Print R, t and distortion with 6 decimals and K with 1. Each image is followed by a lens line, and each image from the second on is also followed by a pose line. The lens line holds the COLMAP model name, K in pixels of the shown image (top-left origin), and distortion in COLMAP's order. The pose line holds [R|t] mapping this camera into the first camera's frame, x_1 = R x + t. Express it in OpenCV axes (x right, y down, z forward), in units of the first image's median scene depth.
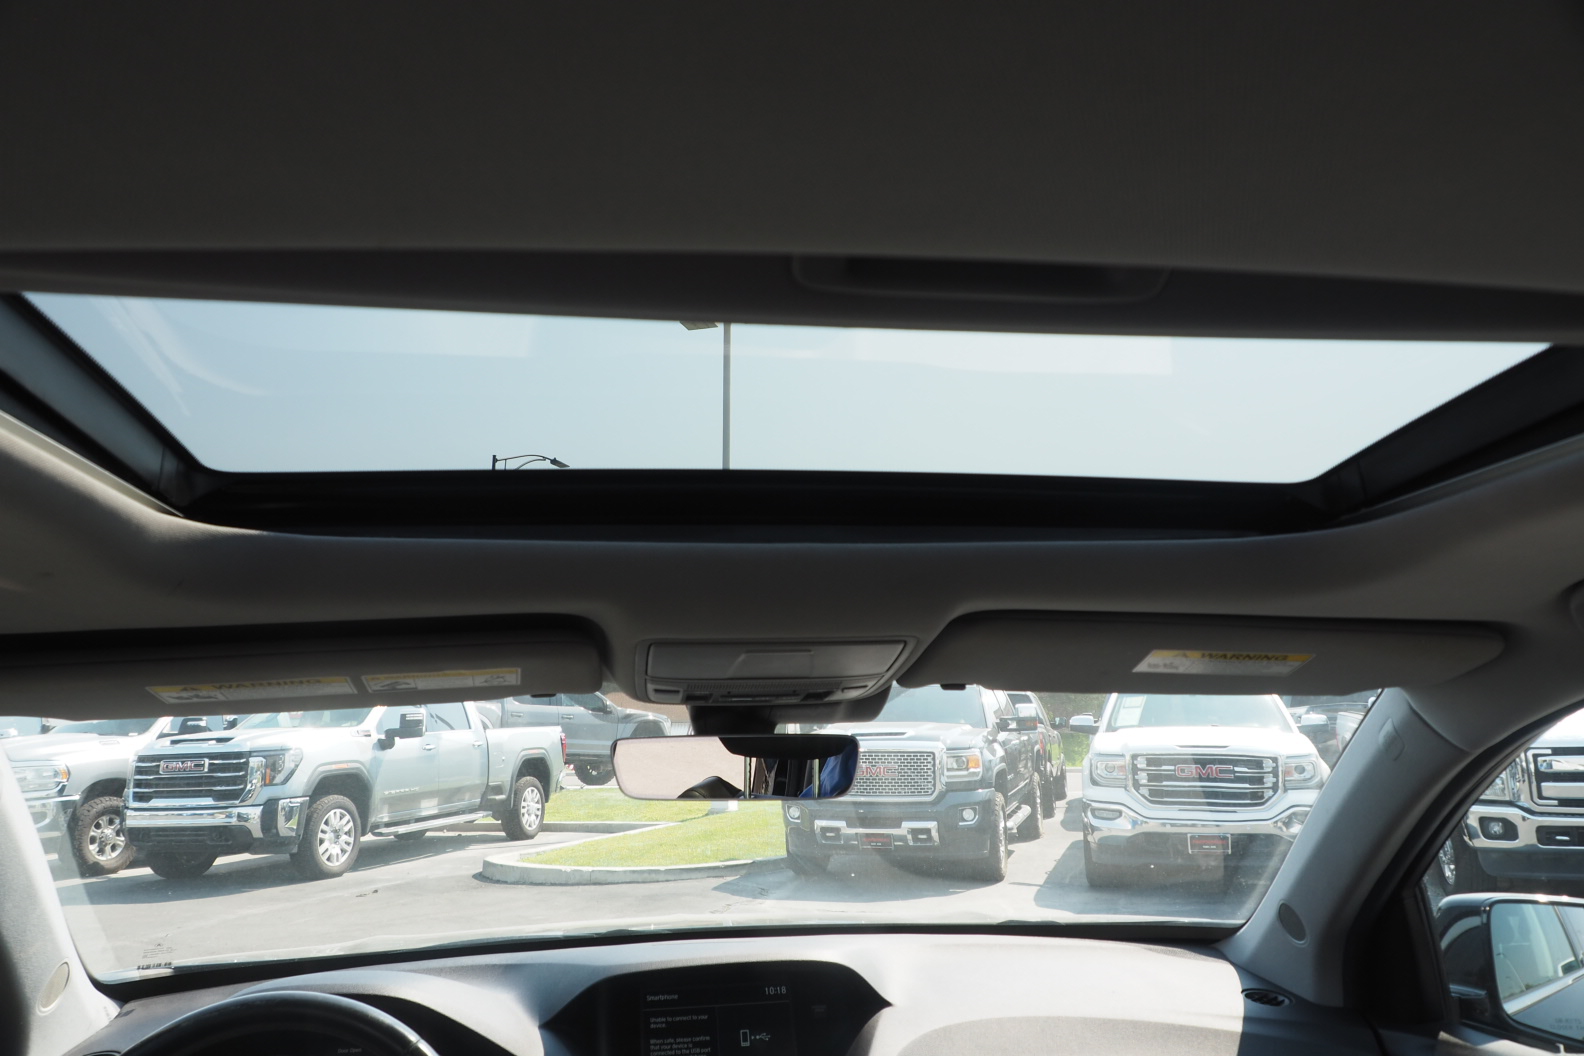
lens RADIAL K [[1137.2, 0, 780.0], [0, 1137.2, 528.7], [0, 0, 1]] dist [-0.009679, -0.004803]
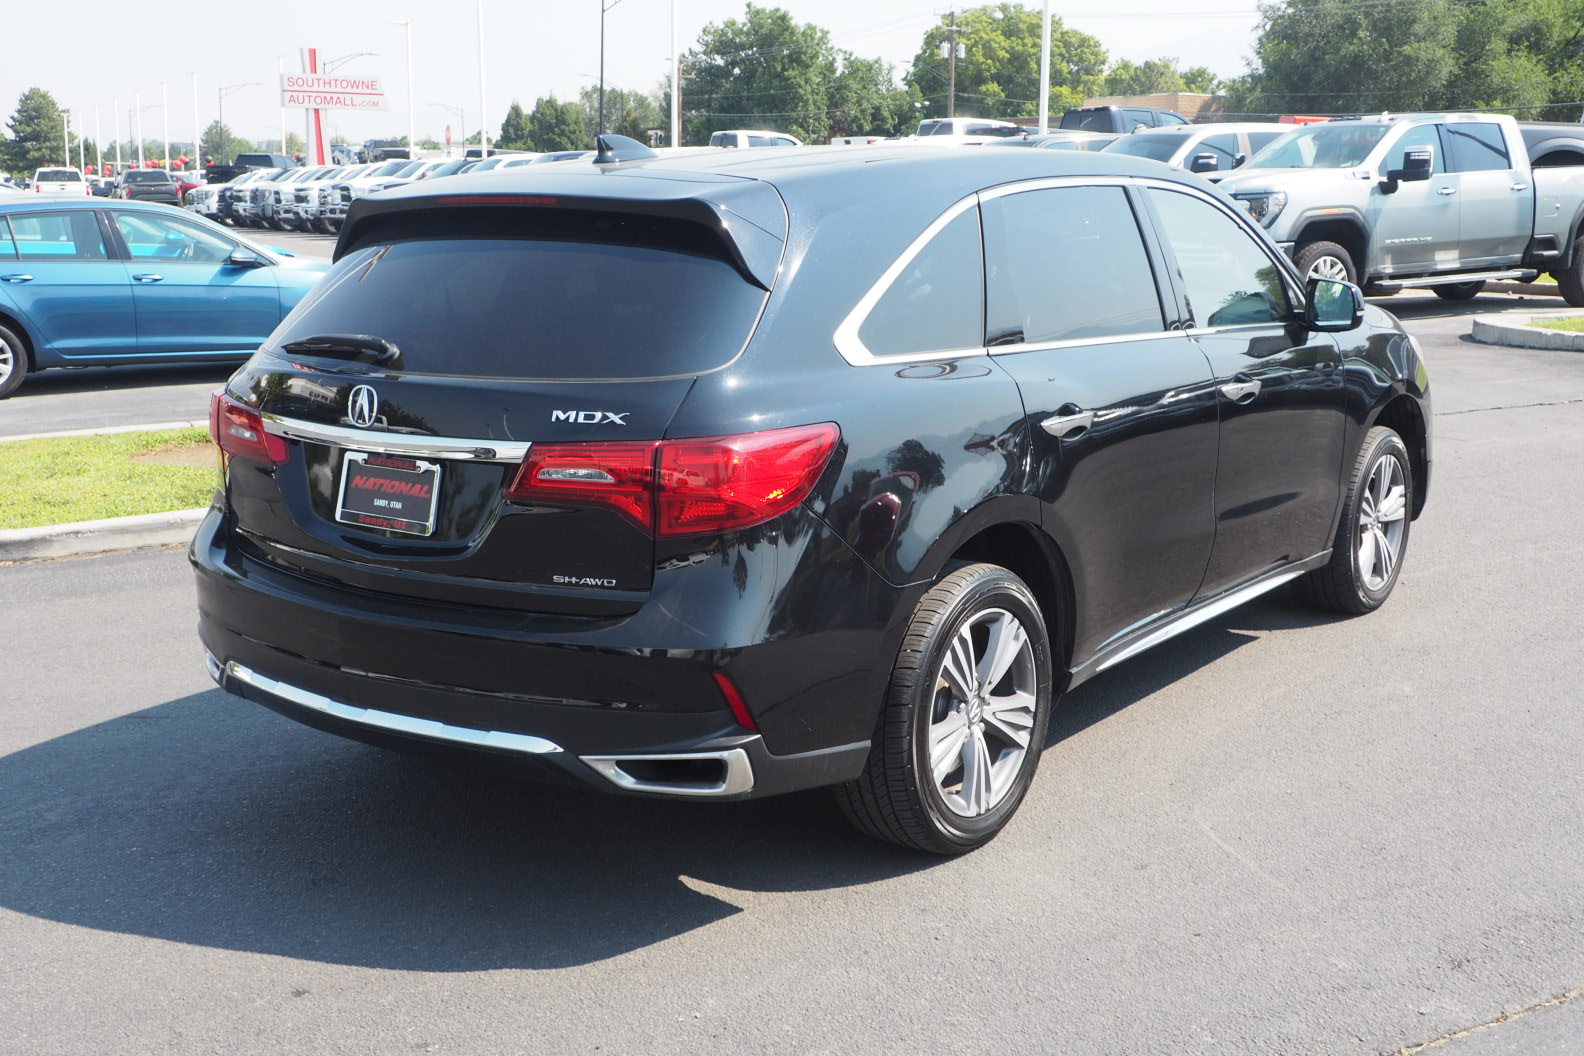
lens RADIAL K [[1774.4, 0, 792.0], [0, 1774.4, 528.0], [0, 0, 1]] dist [0.000293, 0.008803]
pose [[0.718630, 0.148826, -0.679281, 0.339316], [0.118542, 0.936315, 0.330548, -0.085144], [0.685215, -0.318065, 0.655222, -0.356633]]
